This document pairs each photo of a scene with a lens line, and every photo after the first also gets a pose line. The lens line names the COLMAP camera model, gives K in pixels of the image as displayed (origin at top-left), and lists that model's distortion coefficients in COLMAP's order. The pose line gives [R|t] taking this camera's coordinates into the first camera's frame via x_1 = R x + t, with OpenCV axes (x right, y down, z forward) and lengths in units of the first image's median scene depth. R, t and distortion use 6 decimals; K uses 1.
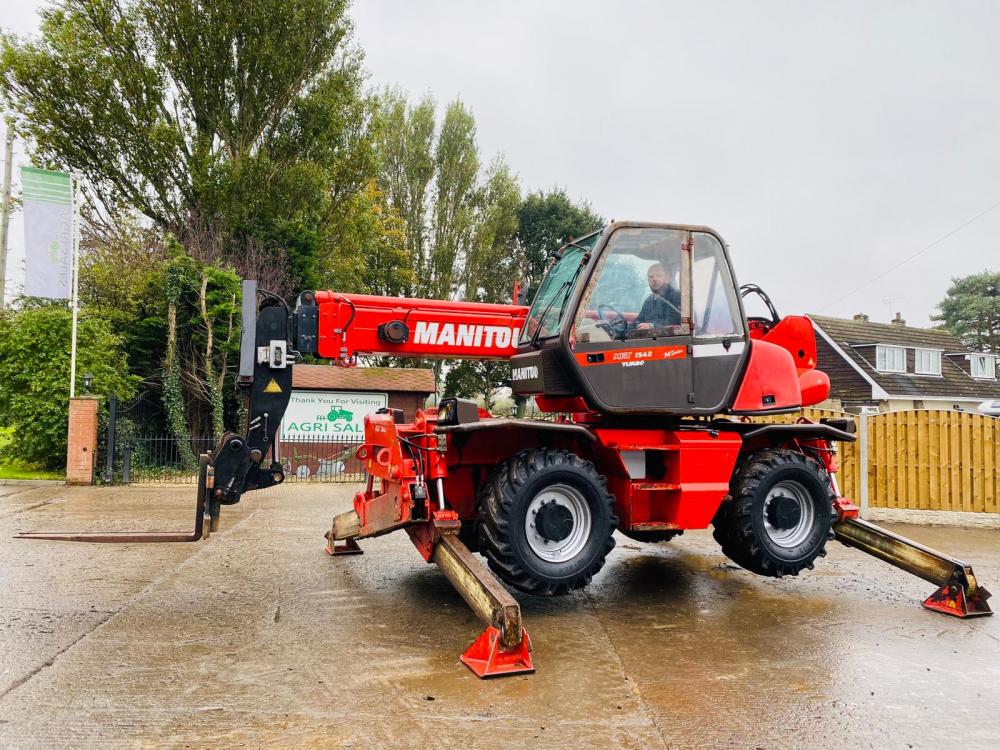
lens RADIAL K [[844.2, 0, 495.8], [0, 844.2, 374.5], [0, 0, 1]] dist [0.021914, -0.012448]
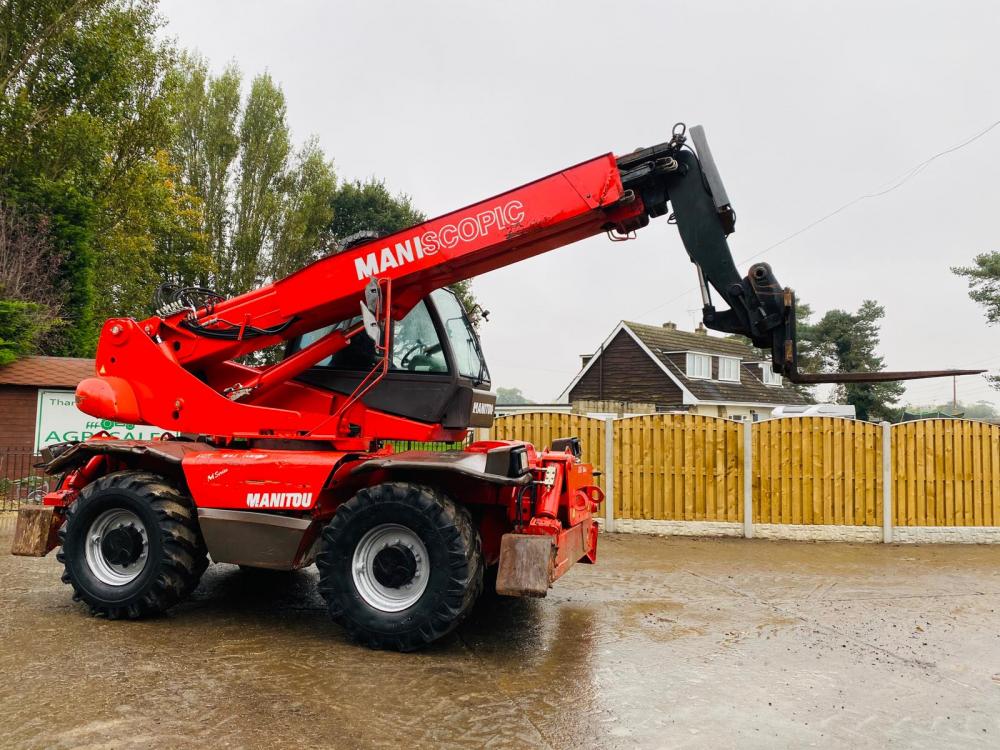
lens RADIAL K [[776.1, 0, 496.4], [0, 776.1, 368.4], [0, 0, 1]] dist [0.007399, -0.004542]
pose [[0.964114, 0.017040, 0.264941, -0.036051], [-0.013046, 0.999773, -0.016827, 0.005949], [-0.265168, 0.012767, 0.964118, 0.200014]]
